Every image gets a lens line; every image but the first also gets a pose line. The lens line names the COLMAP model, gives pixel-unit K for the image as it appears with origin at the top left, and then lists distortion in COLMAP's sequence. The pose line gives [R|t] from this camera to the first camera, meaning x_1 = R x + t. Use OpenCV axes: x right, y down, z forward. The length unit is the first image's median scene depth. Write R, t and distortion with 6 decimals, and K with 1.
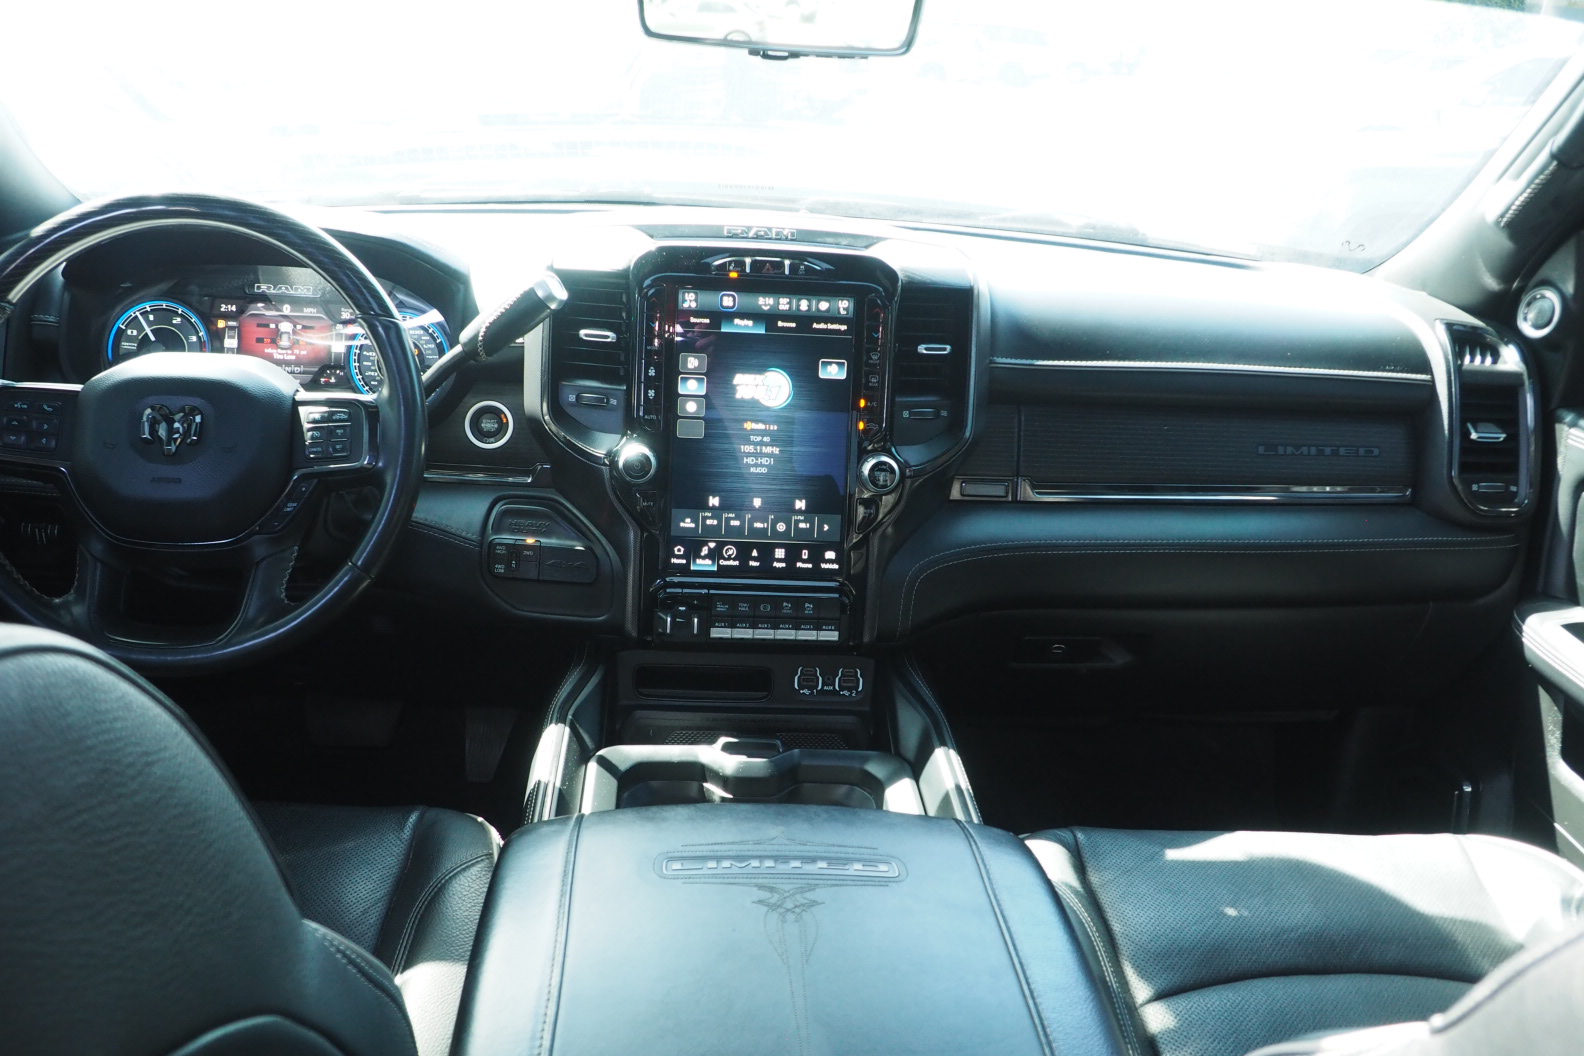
lens RADIAL K [[1313.4, 0, 792.0], [0, 1313.4, 528.0], [0, 0, 1]] dist [-0.003878, -0.009282]
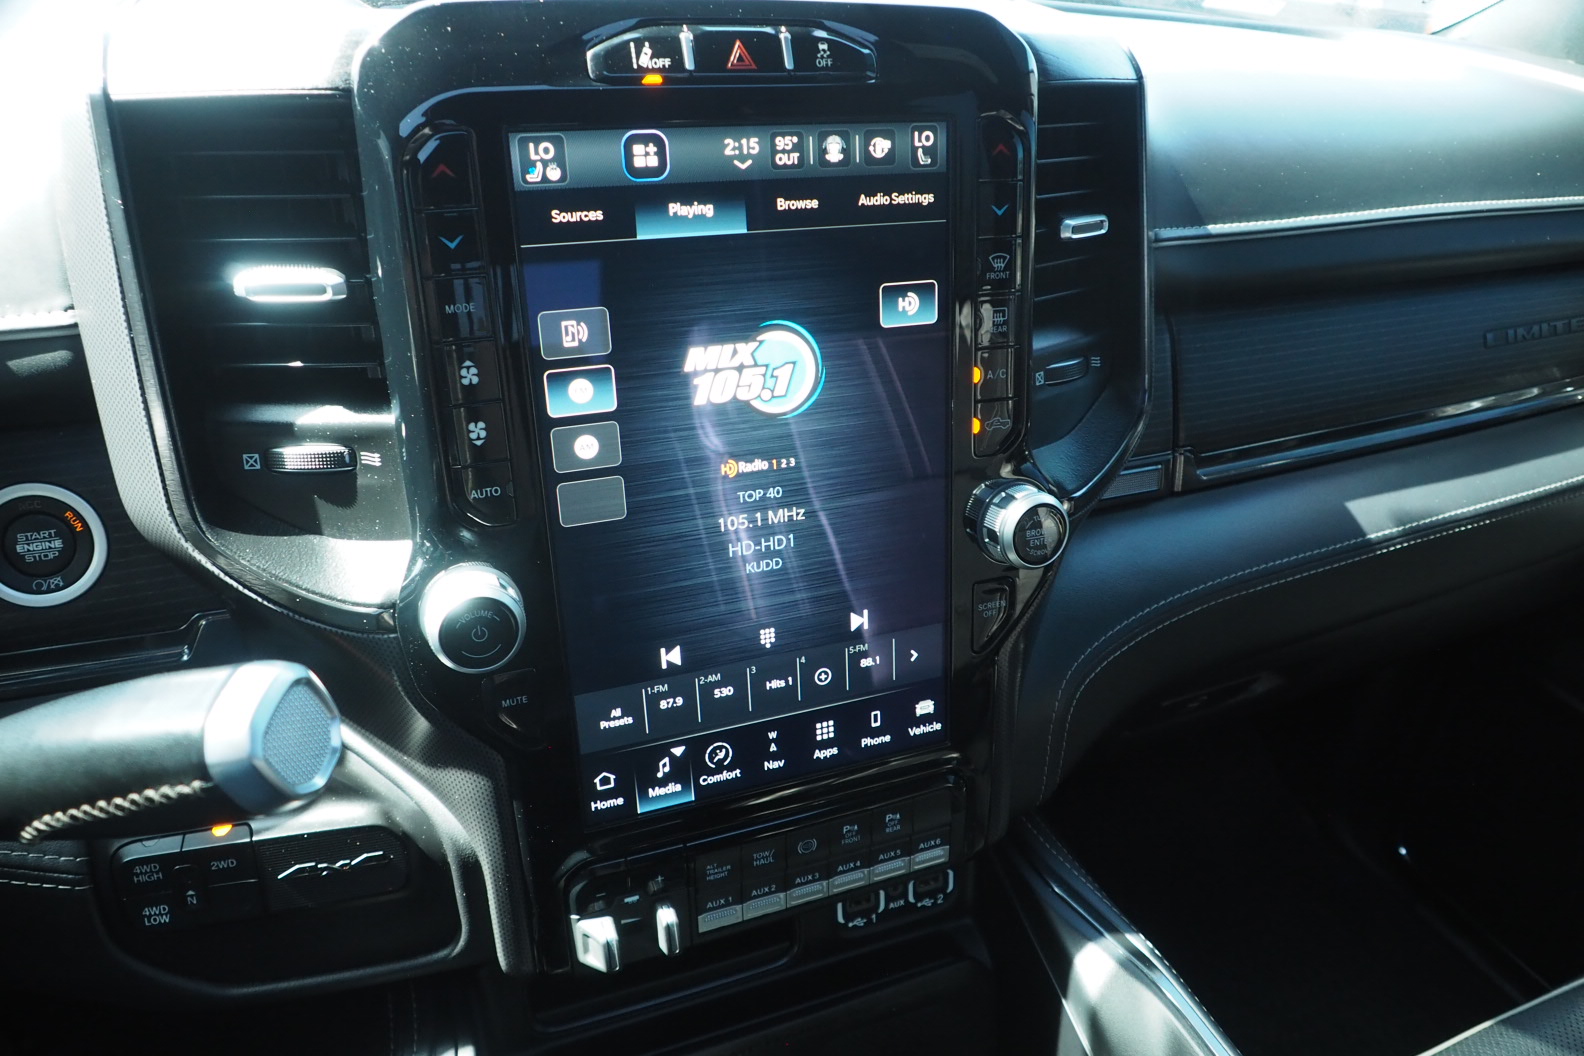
lens RADIAL K [[1097.9, 0, 797.8], [0, 1097.9, 551.1], [0, 0, 1]] dist [-0.007338, -0.038664]
pose [[0.951857, -0.173784, 0.252522, -0.103780], [0.118596, 0.968398, 0.219410, -0.125463], [-0.282671, -0.178899, 0.942386, 0.666848]]
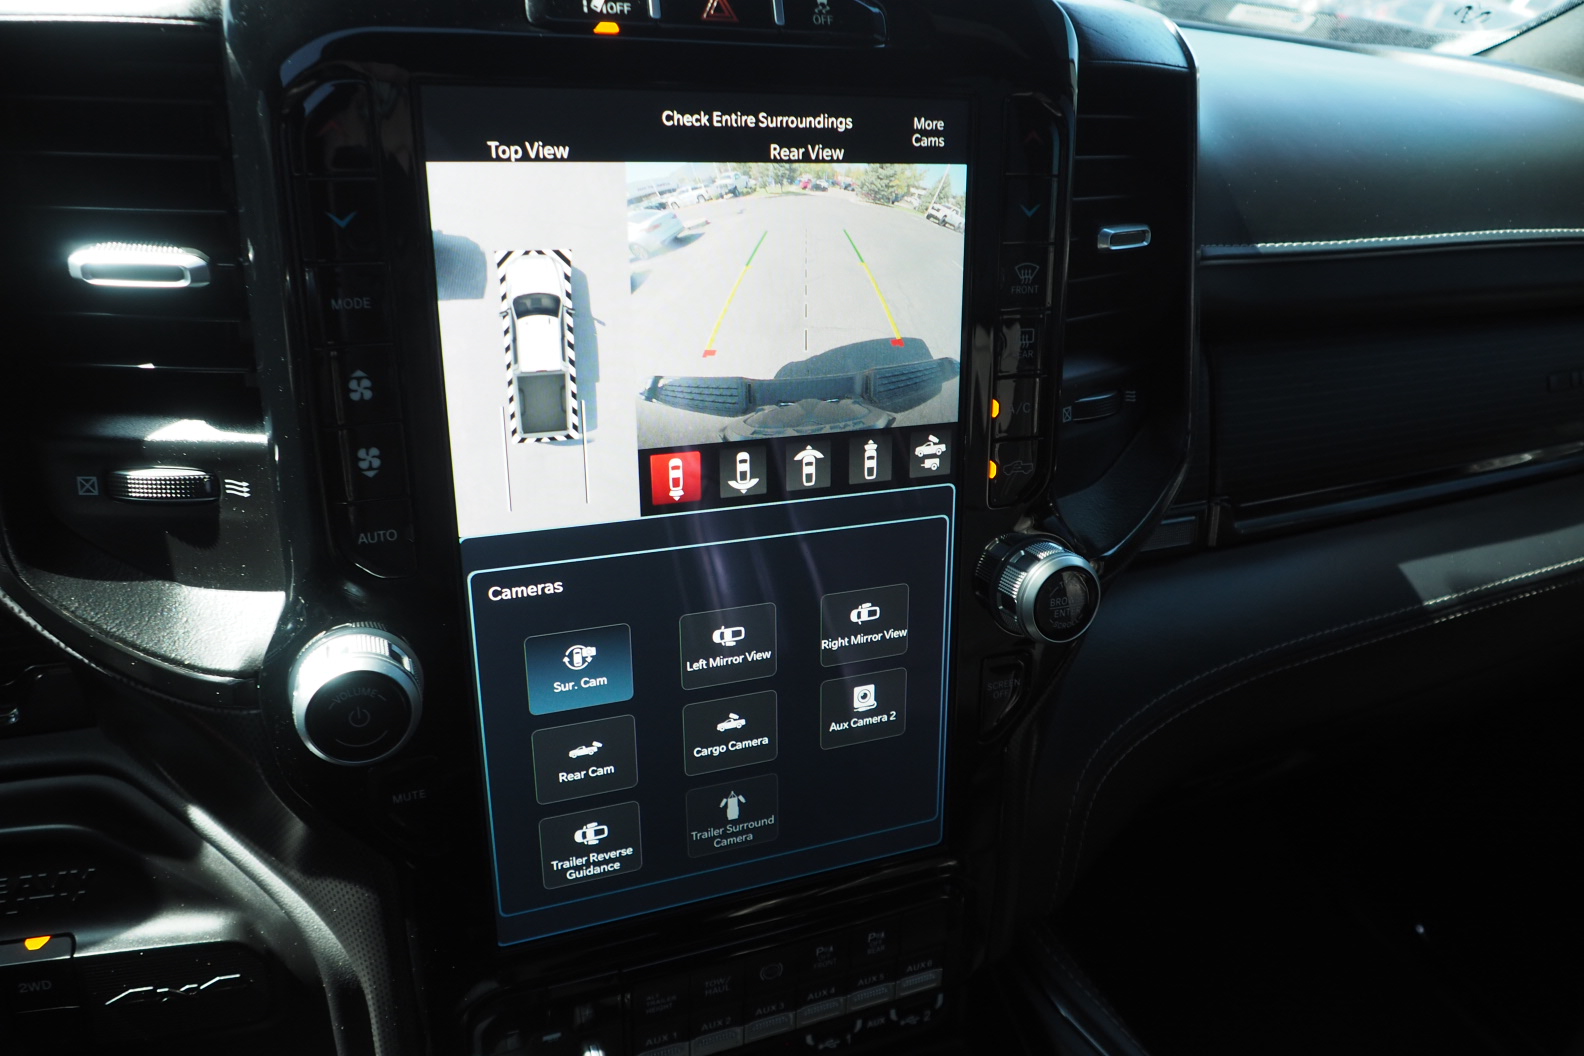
lens RADIAL K [[1097.0, 0, 792.0], [0, 1097.0, 528.0], [0, 0, 1]] dist [-0.004447, 0.001961]
pose [[0.954628, -0.132353, 0.266772, -0.082826], [0.084153, 0.979191, 0.184669, -0.123228], [-0.285662, -0.153840, 0.945902, 0.730155]]
